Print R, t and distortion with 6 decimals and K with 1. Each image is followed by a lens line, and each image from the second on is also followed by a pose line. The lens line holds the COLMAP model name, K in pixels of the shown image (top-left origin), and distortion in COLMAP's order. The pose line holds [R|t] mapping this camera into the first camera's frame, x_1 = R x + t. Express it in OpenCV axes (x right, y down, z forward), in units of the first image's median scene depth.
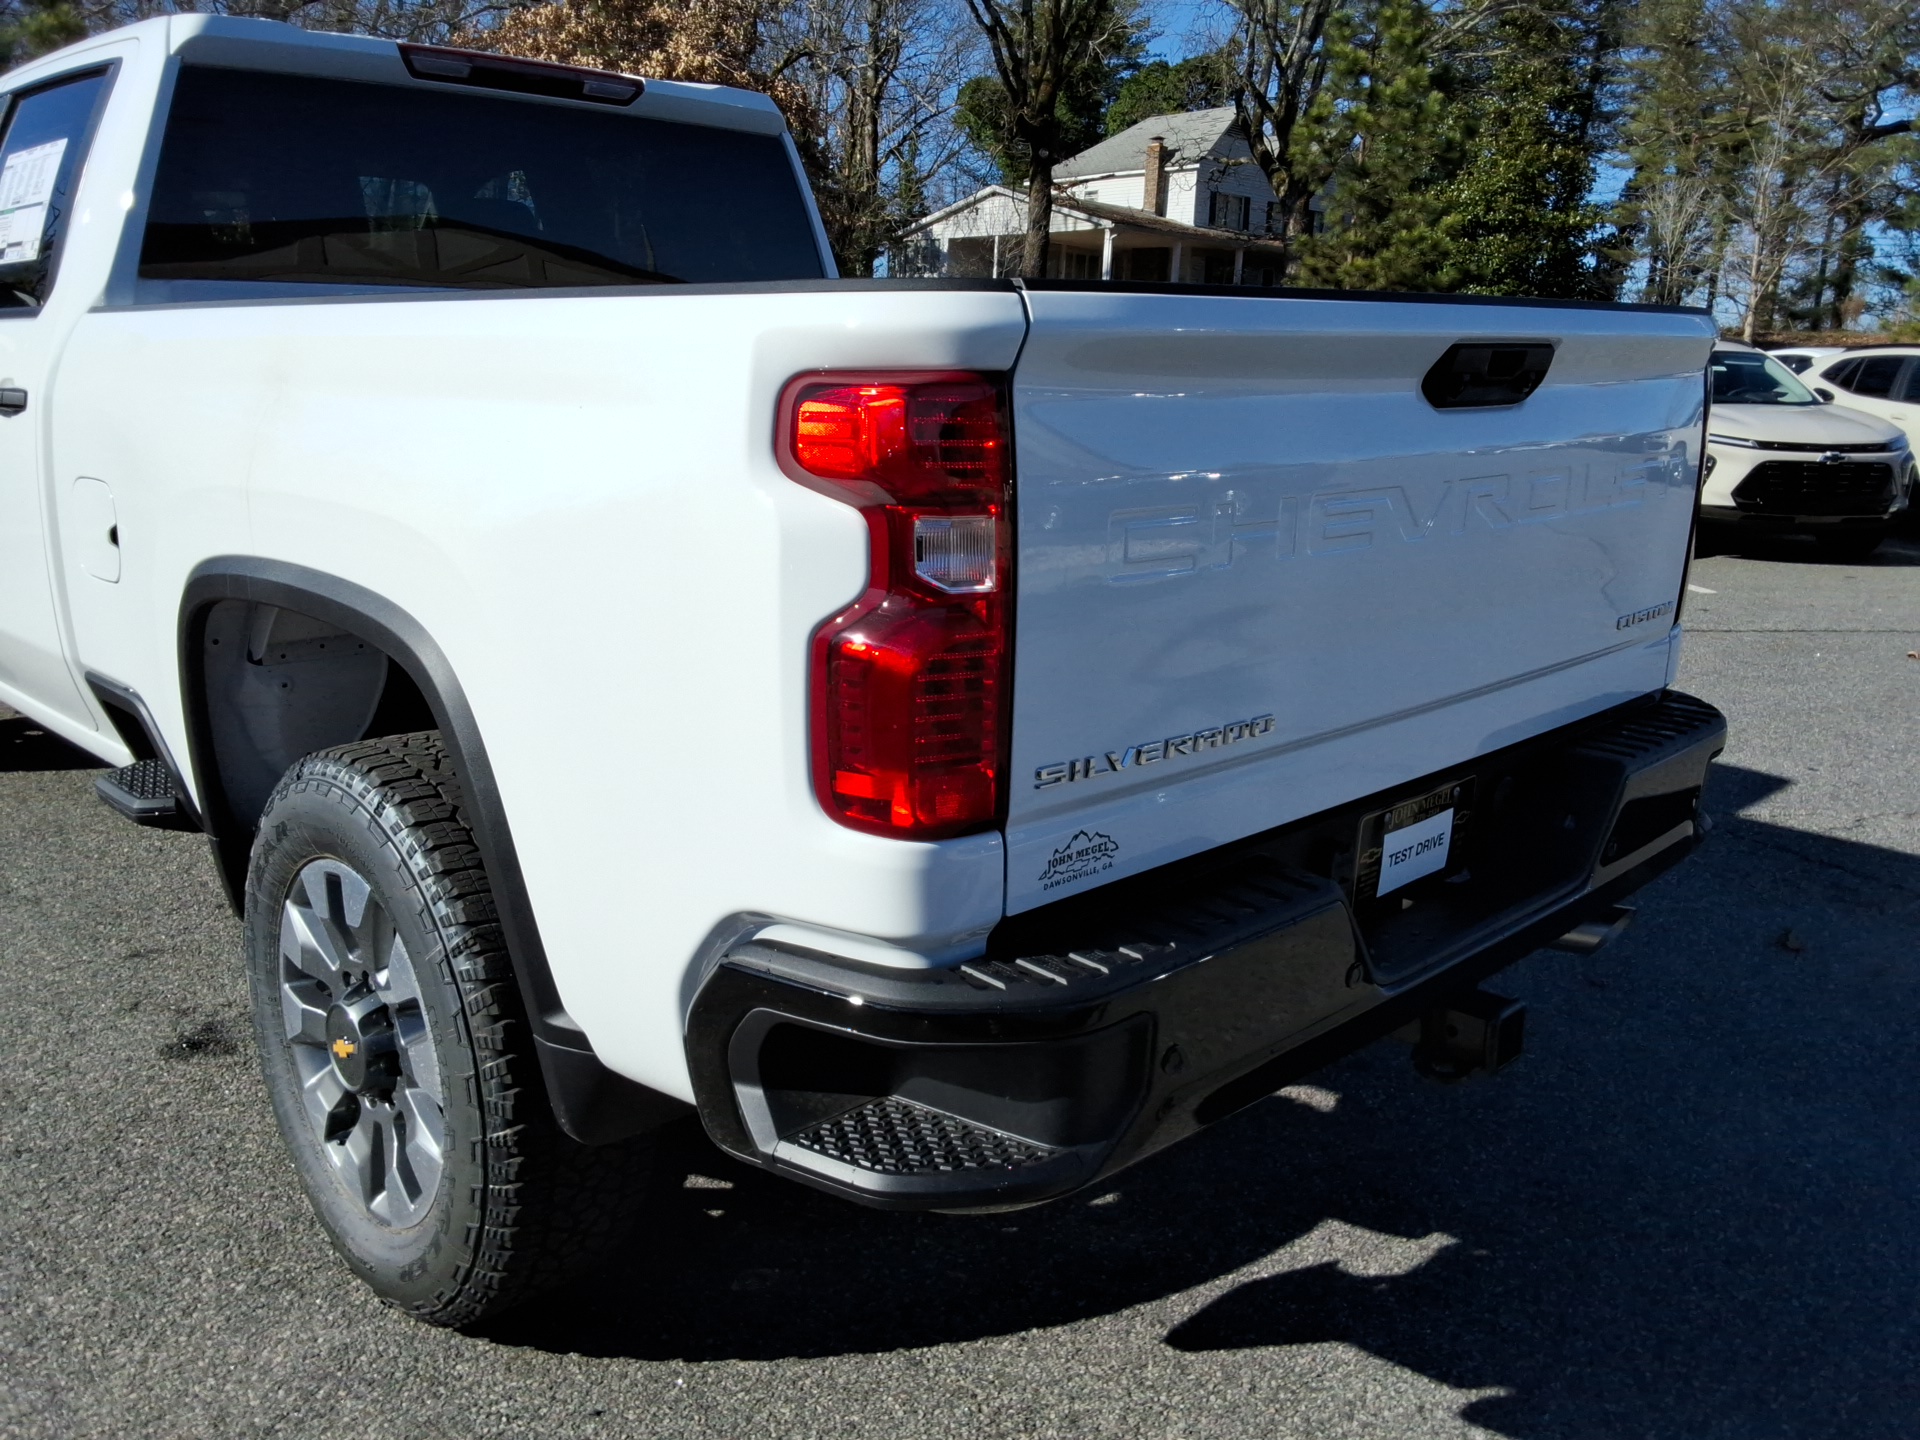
lens RADIAL K [[1537.3, 0, 970.5], [0, 1537.3, 712.0], [0, 0, 1]] dist [0.105652, -0.162520]
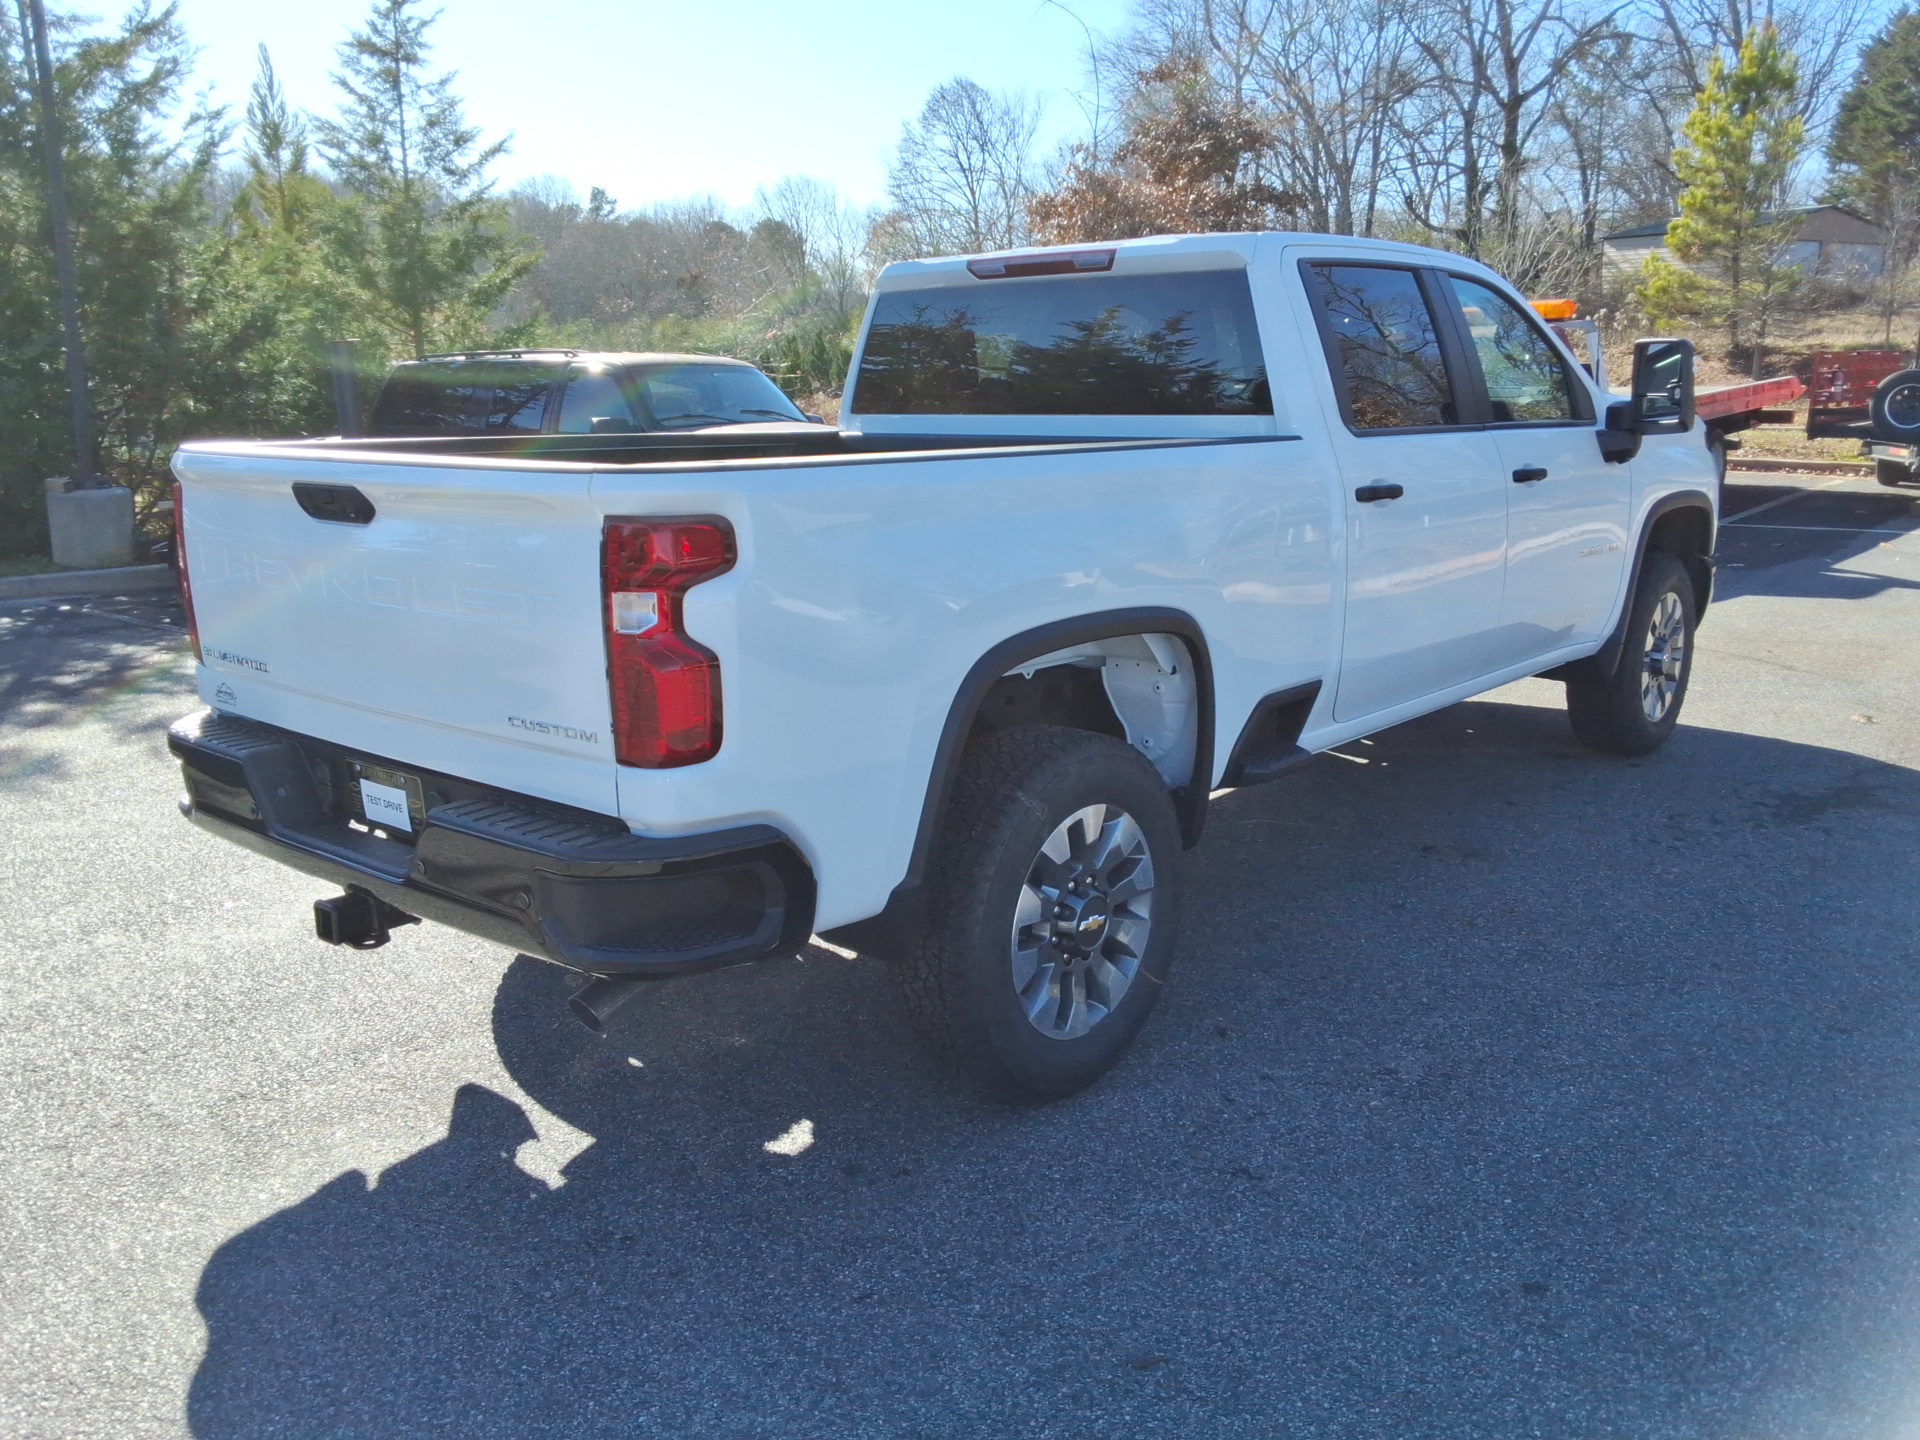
lens RADIAL K [[1537.3, 0, 970.5], [0, 1537.3, 712.0], [0, 0, 1]] dist [0.105652, -0.162520]
pose [[0.078834, 0.195506, -0.977529, 0.304162], [-0.218407, 0.960145, 0.174416, -0.066012], [0.972668, 0.199749, 0.118392, 0.224716]]
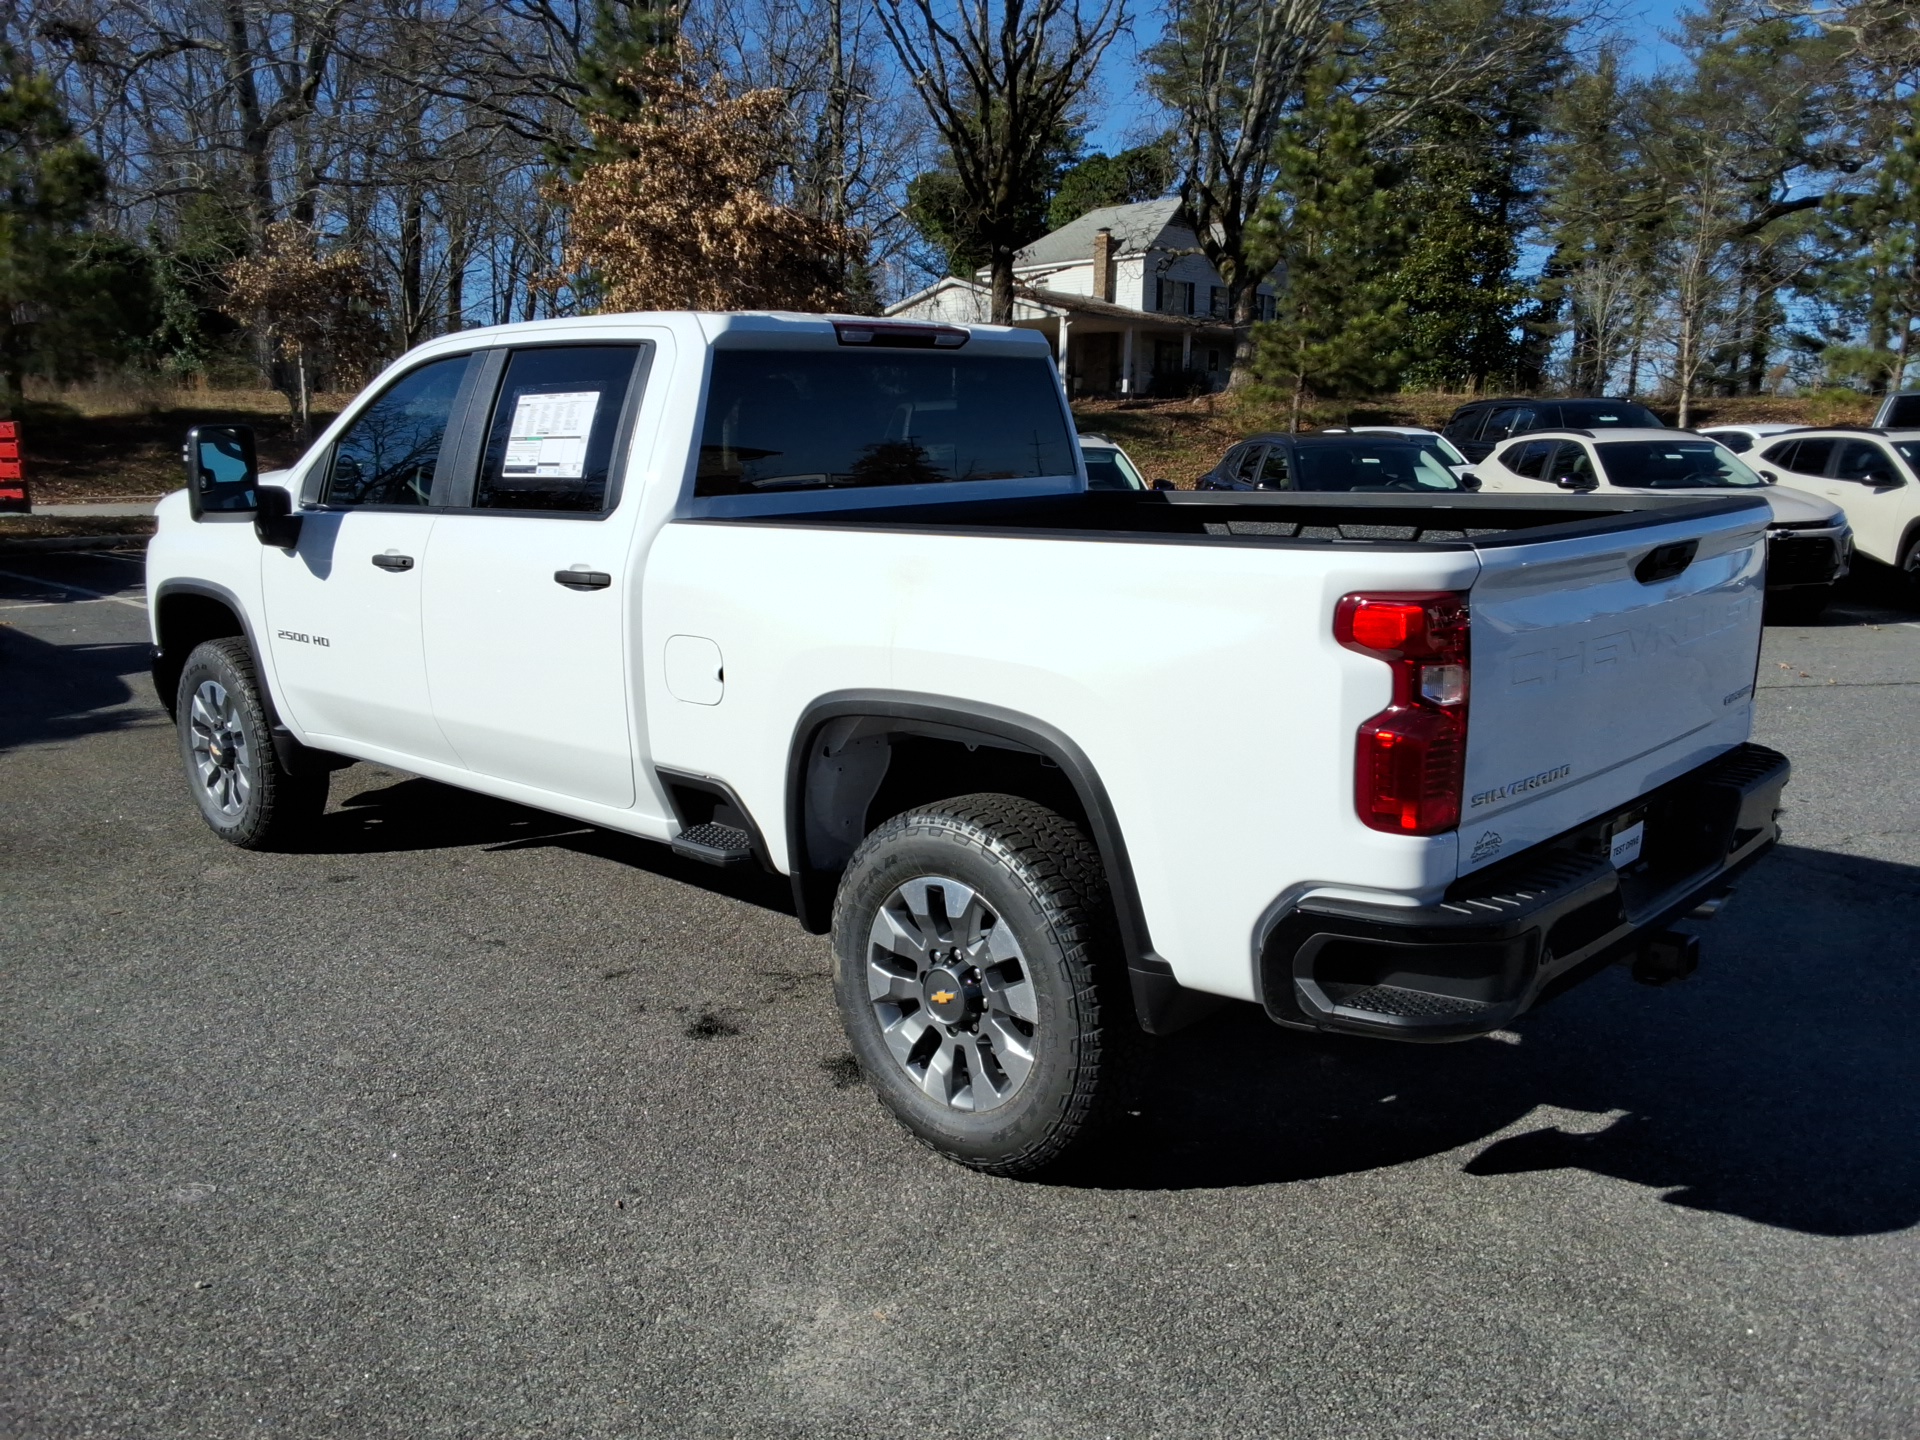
lens RADIAL K [[1537.3, 0, 970.5], [0, 1537.3, 712.0], [0, 0, 1]] dist [0.105652, -0.162520]
pose [[0.998877, -0.032442, 0.034526, -0.074529], [0.034017, 0.998359, -0.046070, 0.000117], [-0.032975, 0.047193, 0.998341, -0.101963]]
